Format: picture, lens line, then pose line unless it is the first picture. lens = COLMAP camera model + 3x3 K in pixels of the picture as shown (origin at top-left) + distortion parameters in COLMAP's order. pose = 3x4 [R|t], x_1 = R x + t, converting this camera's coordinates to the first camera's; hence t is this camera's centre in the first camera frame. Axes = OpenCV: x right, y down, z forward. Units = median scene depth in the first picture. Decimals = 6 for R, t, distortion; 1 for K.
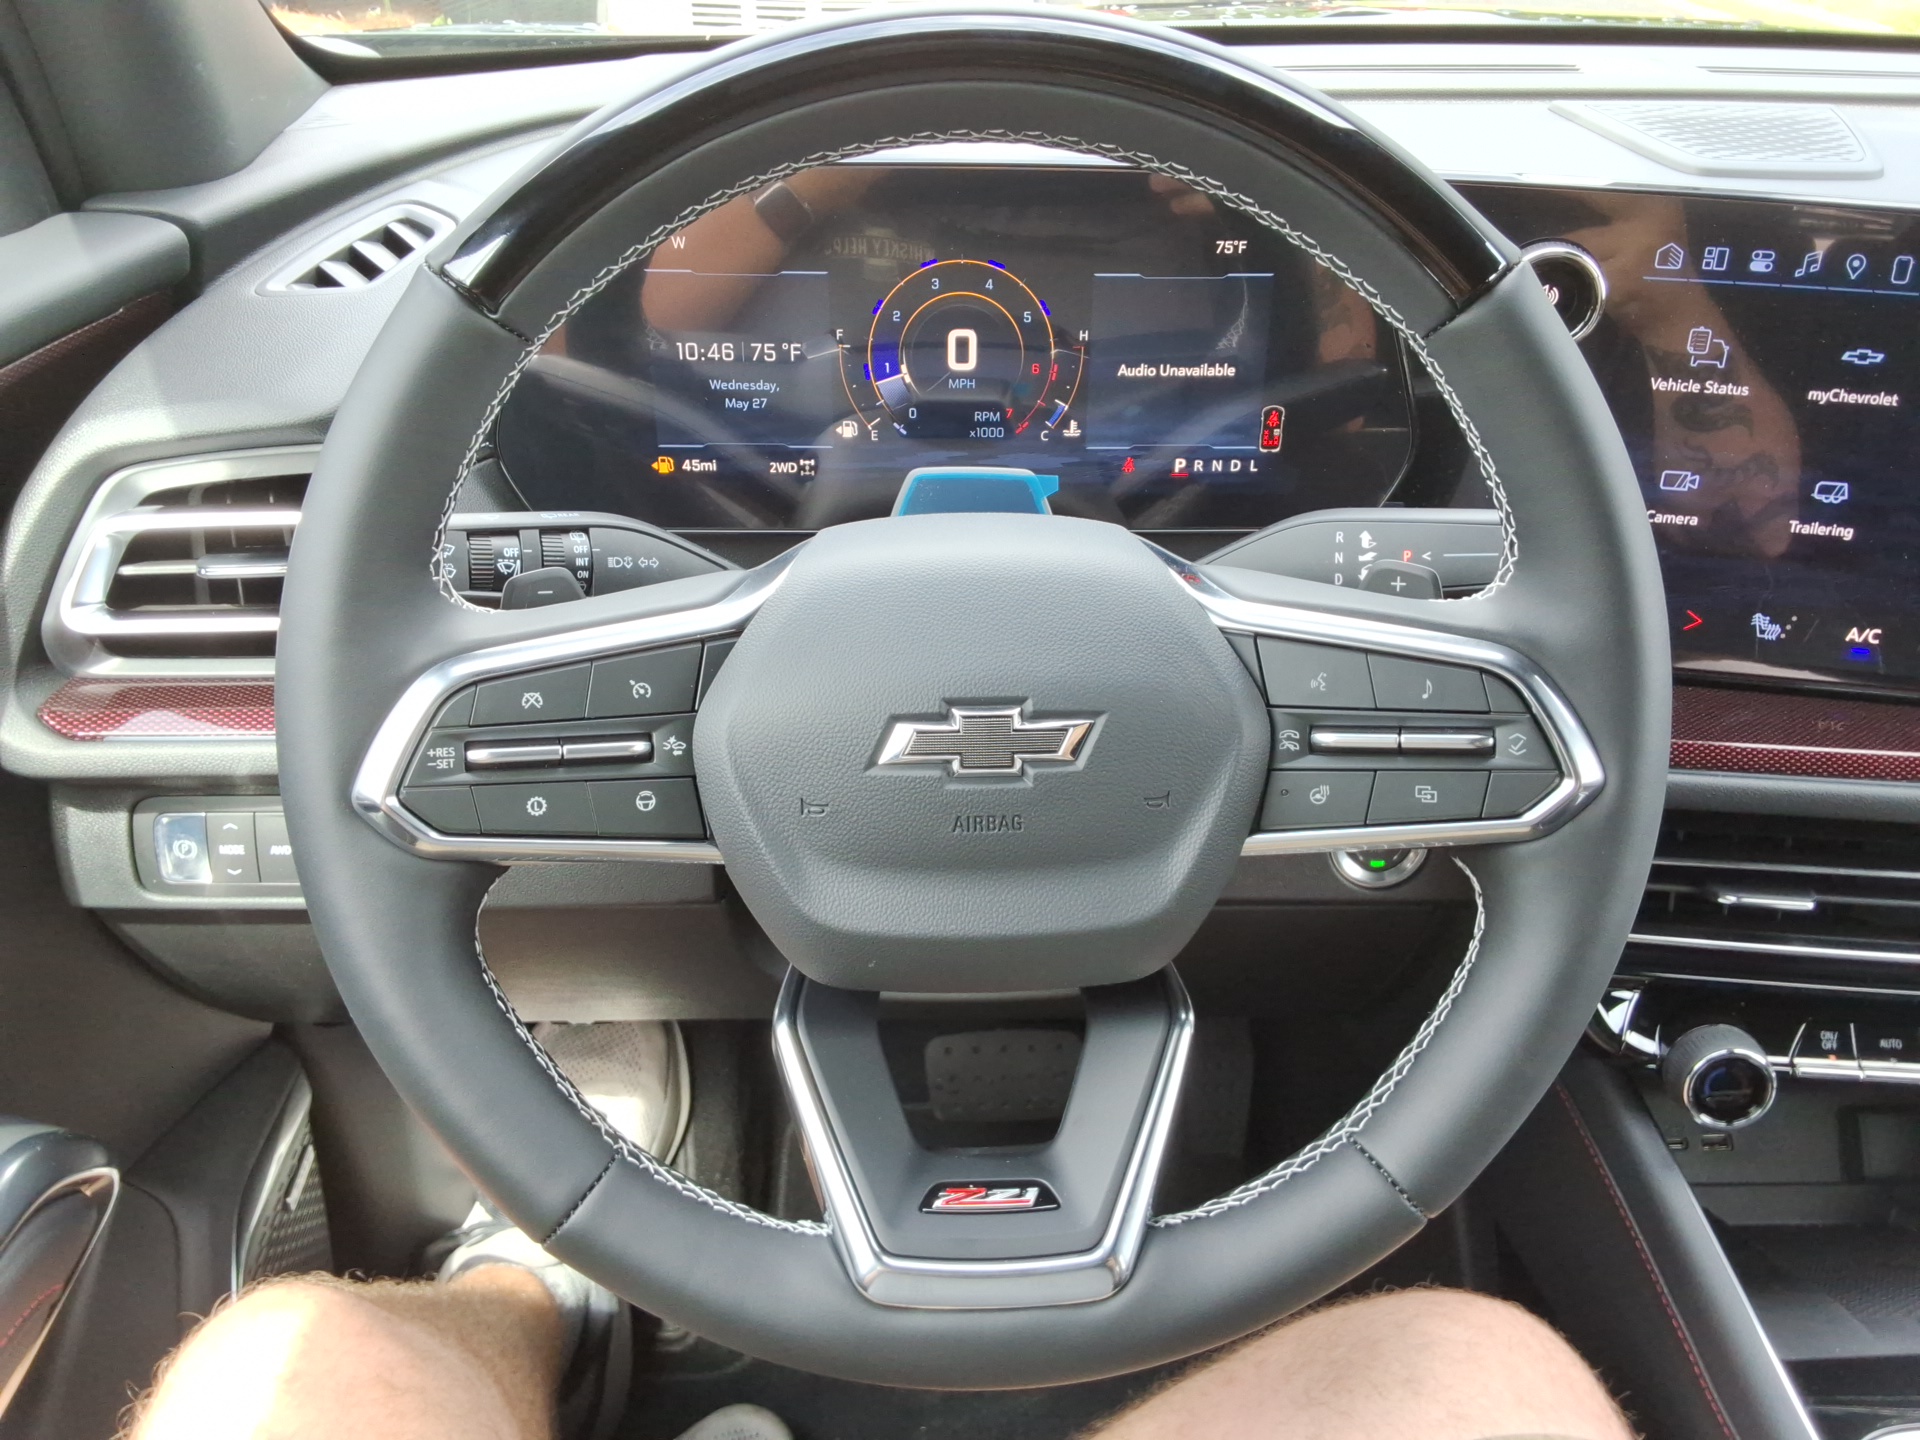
lens RADIAL K [[1555.6, 0, 975.9], [0, 1555.6, 697.1], [0, 0, 1]] dist [0.135638, -0.230815]
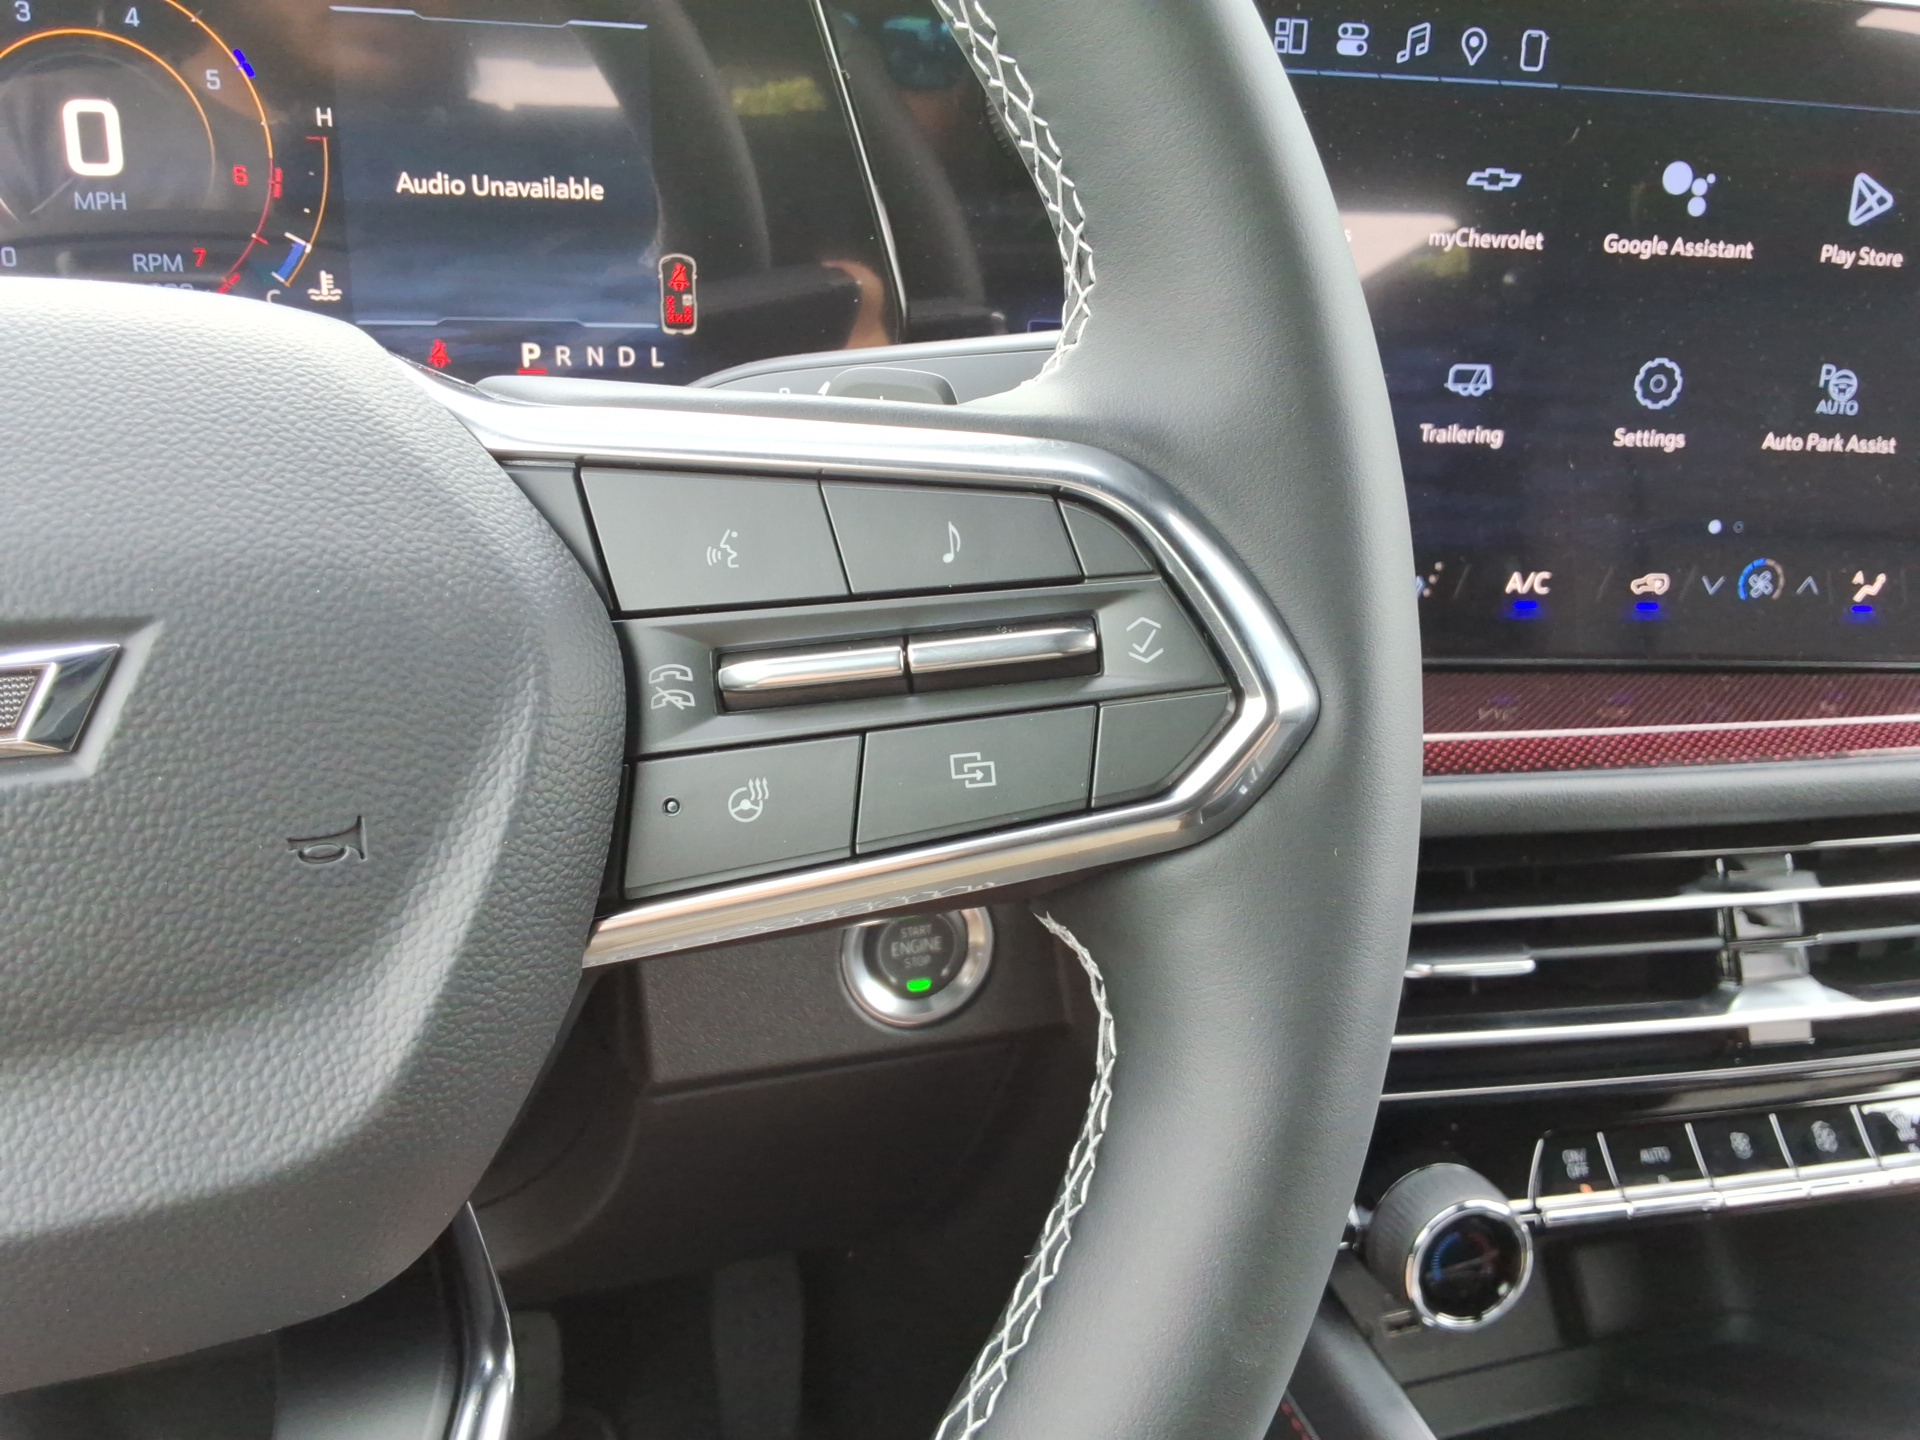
lens RADIAL K [[1555.6, 0, 975.9], [0, 1555.6, 697.1], [0, 0, 1]] dist [0.135638, -0.230815]
pose [[0.956032, -0.073052, 0.284019, 0.119581], [0.106403, 0.988889, -0.103812, 0.065495], [-0.273279, 0.129468, 0.953182, 0.421435]]
